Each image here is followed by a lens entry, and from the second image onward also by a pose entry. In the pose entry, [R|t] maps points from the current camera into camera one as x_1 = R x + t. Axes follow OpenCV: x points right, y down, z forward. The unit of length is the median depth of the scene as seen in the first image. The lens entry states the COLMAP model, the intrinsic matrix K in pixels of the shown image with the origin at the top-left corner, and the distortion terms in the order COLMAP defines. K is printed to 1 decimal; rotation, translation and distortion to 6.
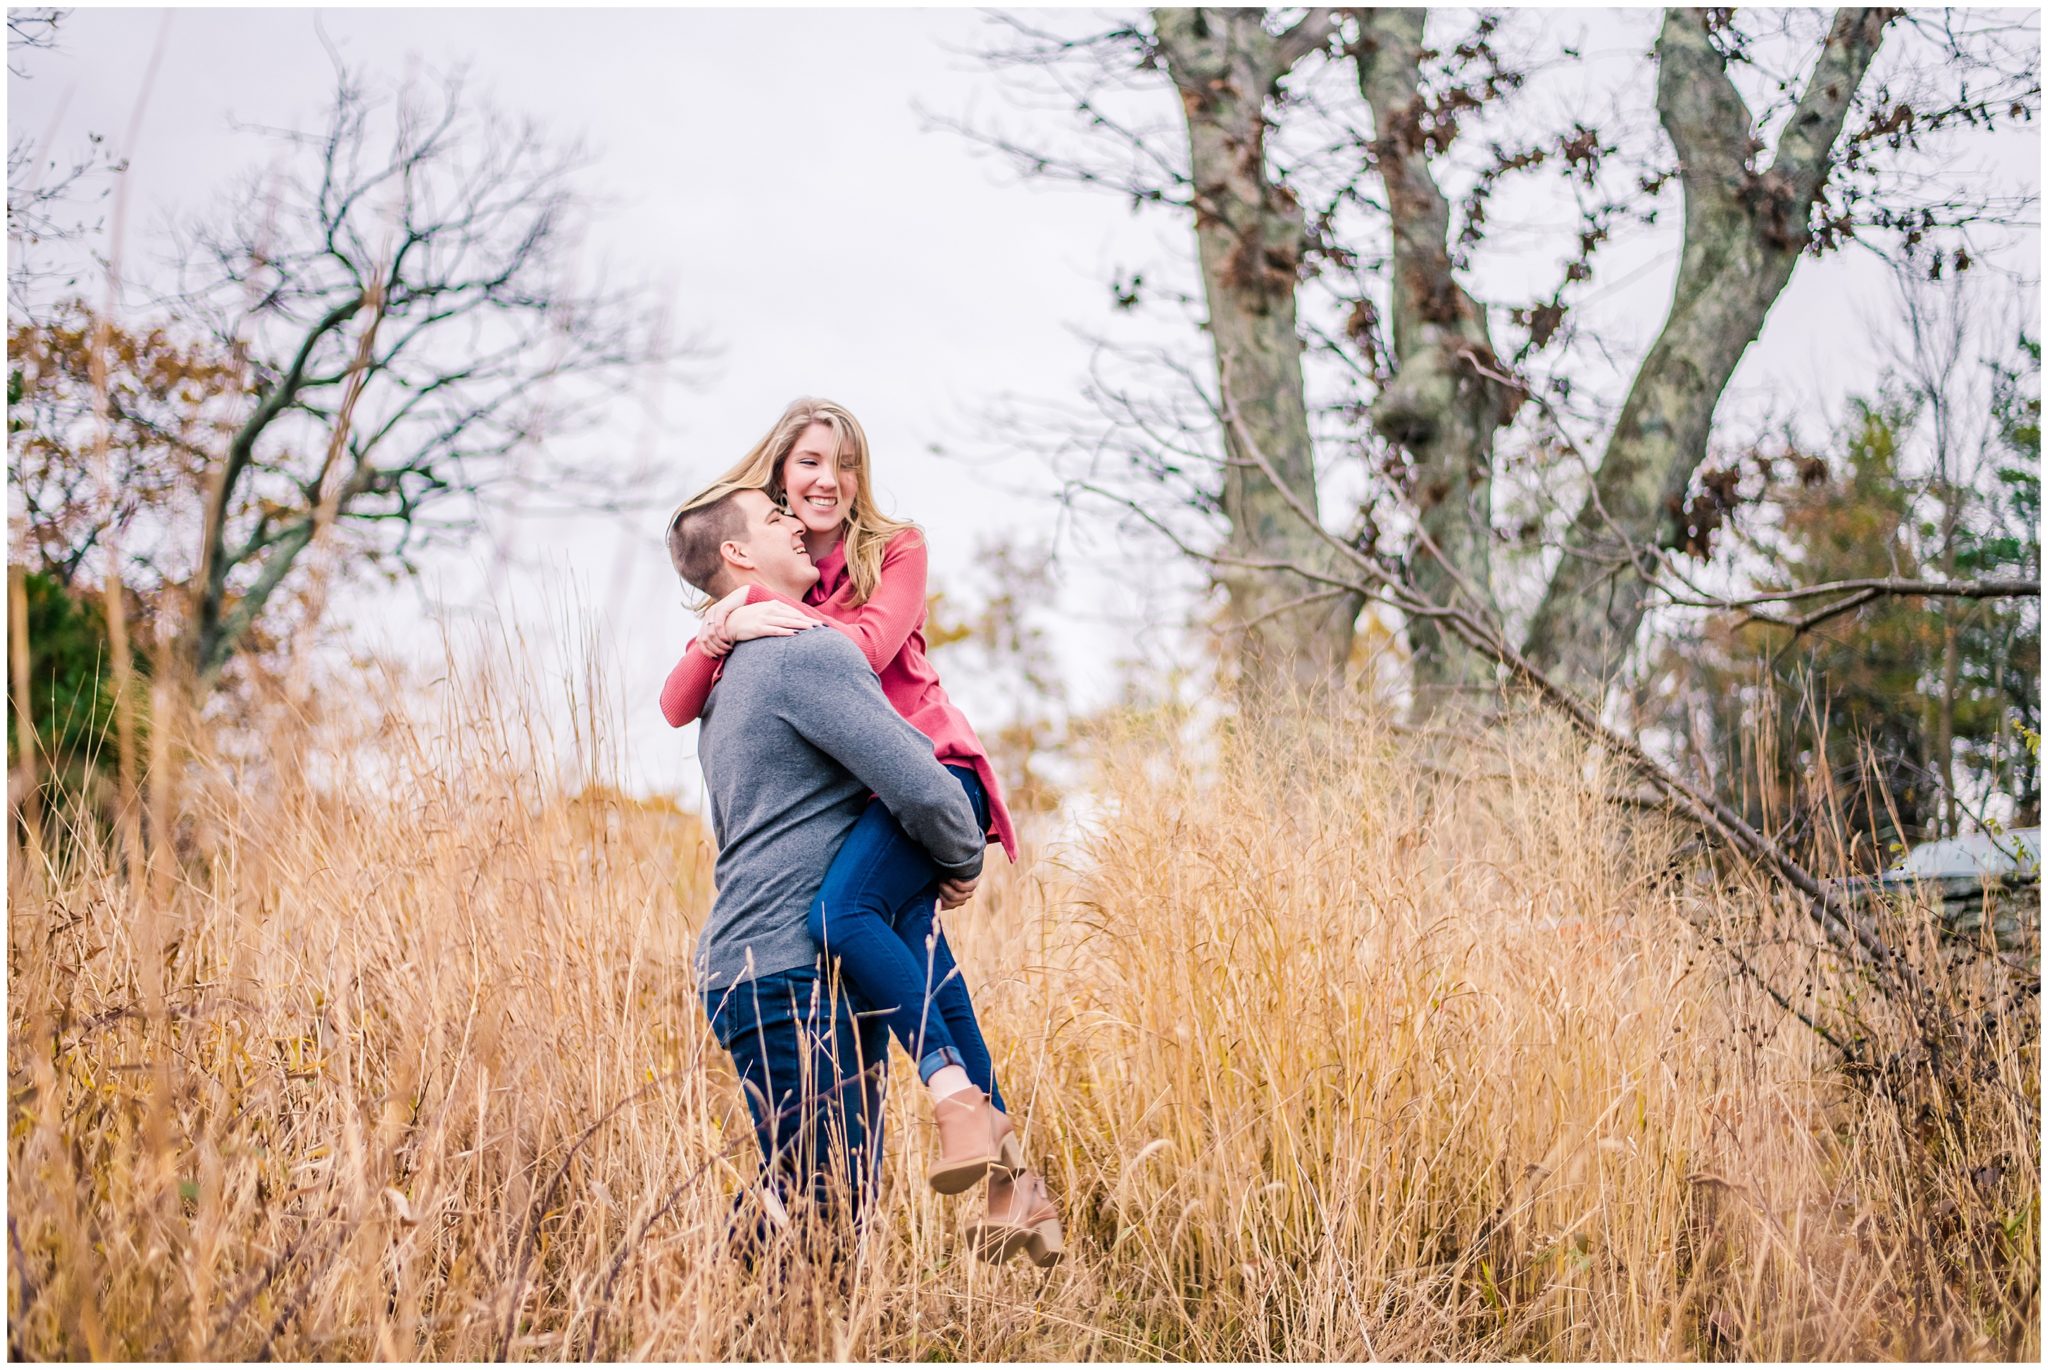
lens RADIAL K [[2932.1, 0, 1024.0], [0, 2932.1, 685.0], [0, 0, 1]] dist [0.001764, 0.015880]
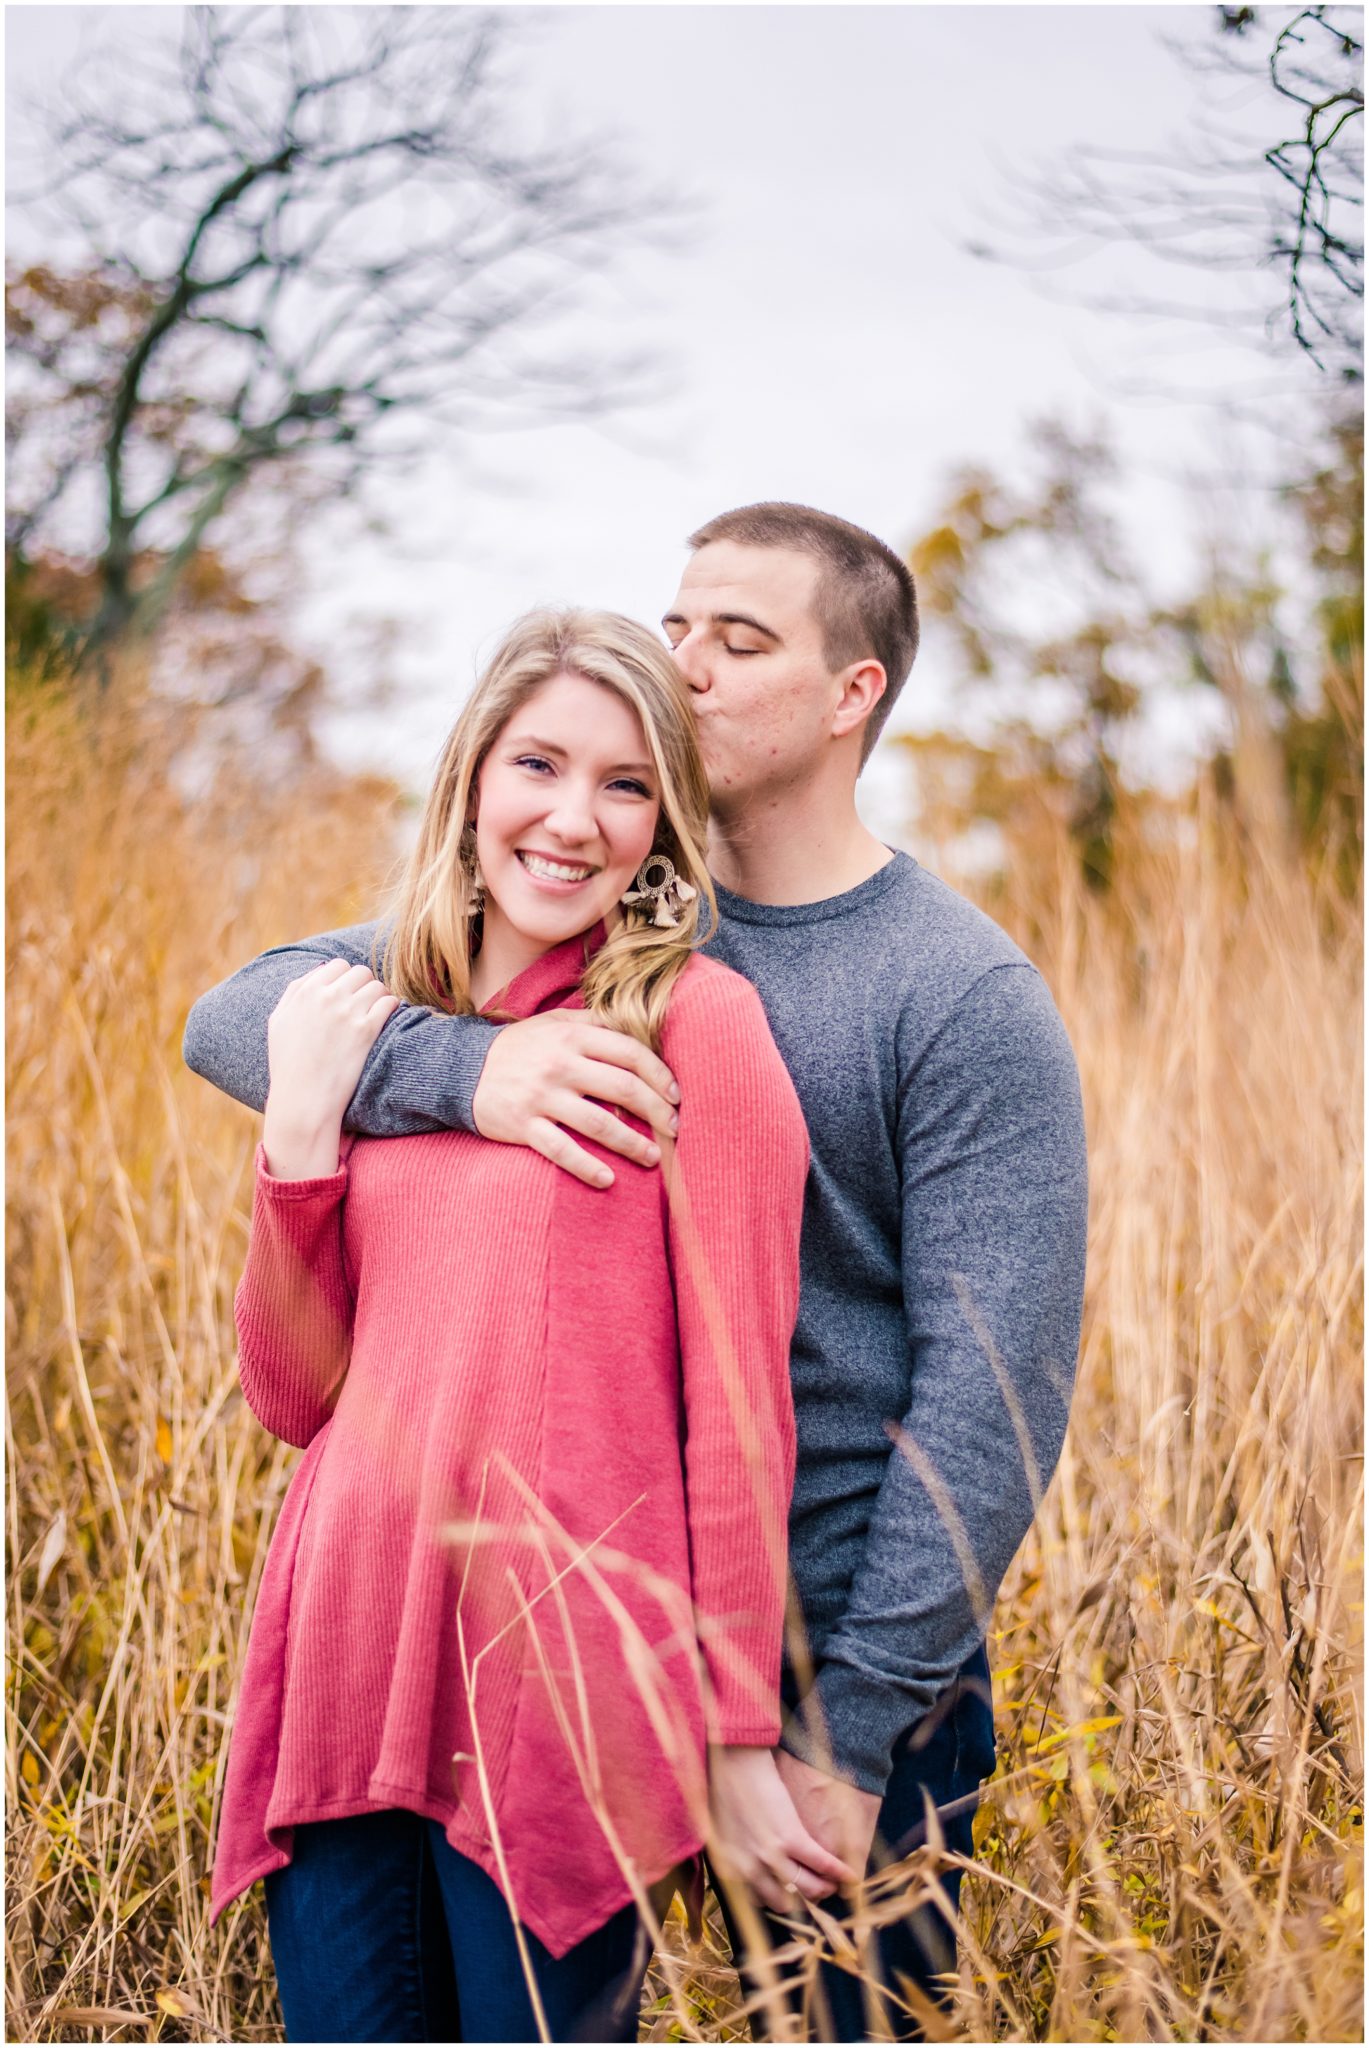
lens RADIAL K [[2932.1, 0, 684.5], [0, 2932.1, 1024.0], [0, 0, 1]] dist [0.001764, 0.015880]
pose [[0.986811, -0.072389, -0.144792, -0.009309], [0.092802, 0.985850, 0.139600, -0.003500], [0.132638, -0.151196, 0.979565, 0.227828]]
